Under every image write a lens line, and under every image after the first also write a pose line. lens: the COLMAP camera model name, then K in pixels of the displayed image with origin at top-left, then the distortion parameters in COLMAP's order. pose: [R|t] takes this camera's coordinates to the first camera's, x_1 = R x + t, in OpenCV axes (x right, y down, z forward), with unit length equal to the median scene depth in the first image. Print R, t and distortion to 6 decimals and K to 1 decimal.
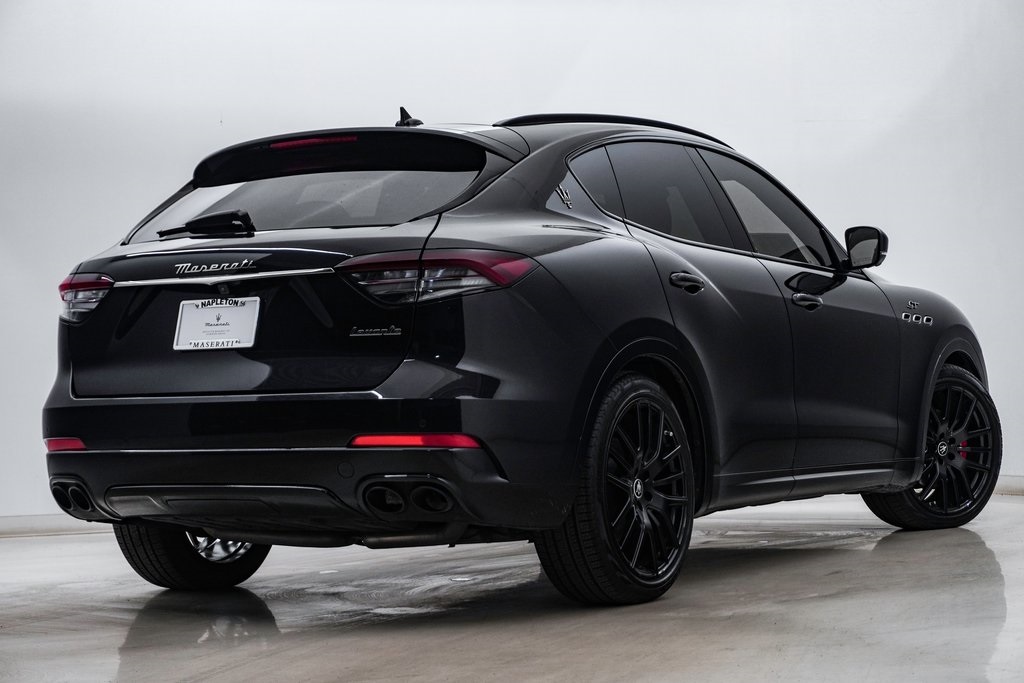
lens RADIAL K [[2201.6, 0, 512.0], [0, 2201.6, 341.5], [0, 0, 1]] dist [-0.093172, -0.399036]
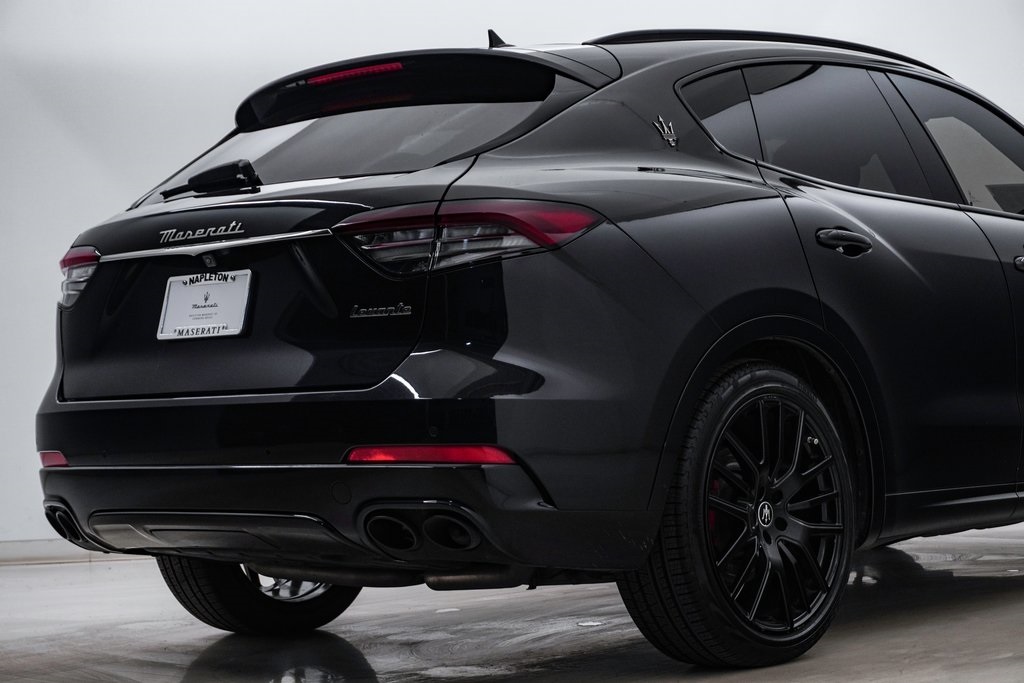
lens RADIAL K [[2201.6, 0, 512.0], [0, 2201.6, 341.5], [0, 0, 1]] dist [-0.093172, -0.399036]
pose [[0.981111, -0.014577, -0.192894, 0.118914], [0.015003, 0.999887, 0.000750, 0.005678], [0.192861, -0.003630, 0.981219, 0.243883]]
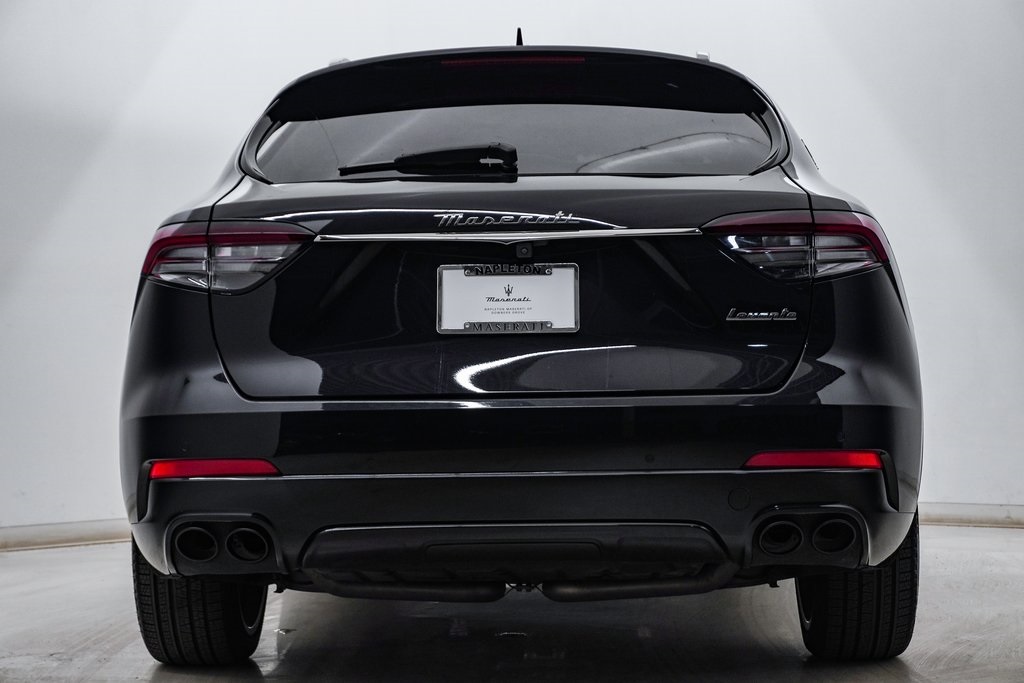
lens RADIAL K [[2201.6, 0, 512.0], [0, 2201.6, 341.5], [0, 0, 1]] dist [-0.093172, -0.399036]
pose [[0.872297, 0.025923, 0.488288, -0.464793], [-0.019337, 0.999641, -0.018527, 0.018449], [-0.488593, 0.006719, 0.872486, 0.357362]]
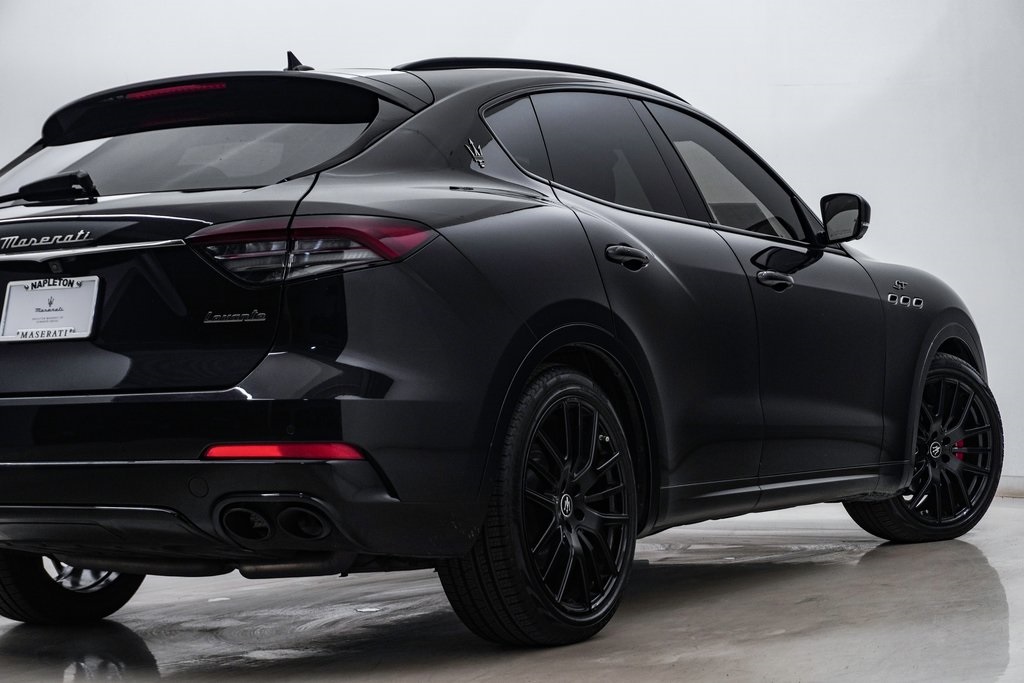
lens RADIAL K [[2201.6, 0, 512.0], [0, 2201.6, 341.5], [0, 0, 1]] dist [-0.093172, -0.399036]
pose [[0.999979, -0.006113, 0.001939, 0.035836], [0.006105, 0.999973, 0.004037, 0.001705], [-0.001963, -0.004025, 0.999990, 0.173290]]
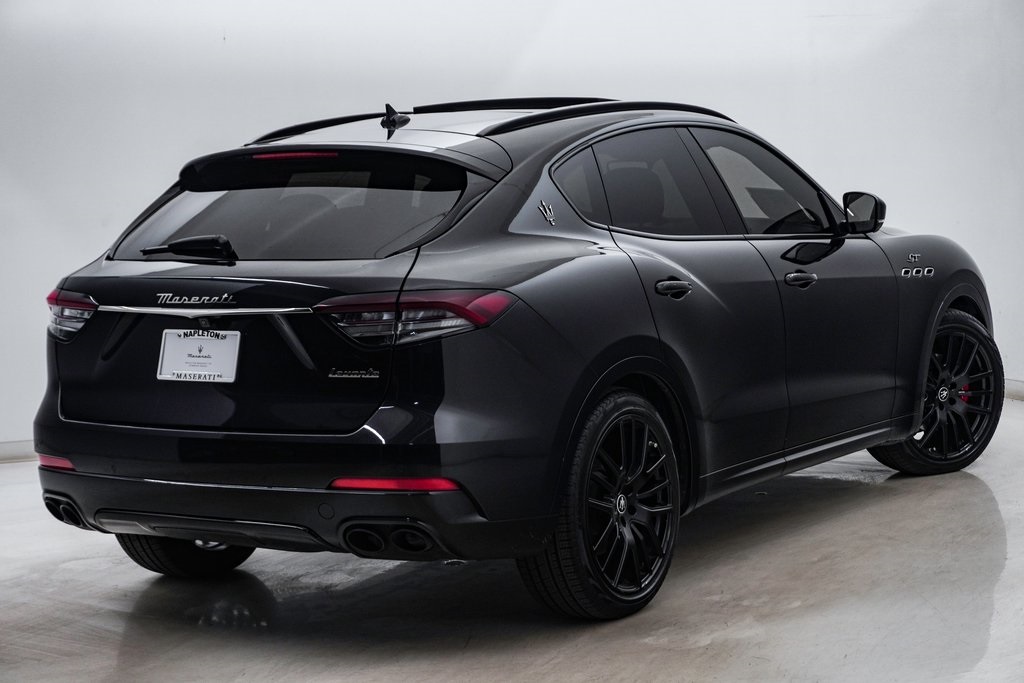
lens RADIAL K [[2201.6, 0, 512.0], [0, 2201.6, 341.5], [0, 0, 1]] dist [-0.093172, -0.399036]
pose [[0.999741, -0.004884, -0.022231, 0.030024], [0.007320, 0.993808, 0.110865, -0.119944], [0.021552, -0.110999, 0.993587, 0.005038]]
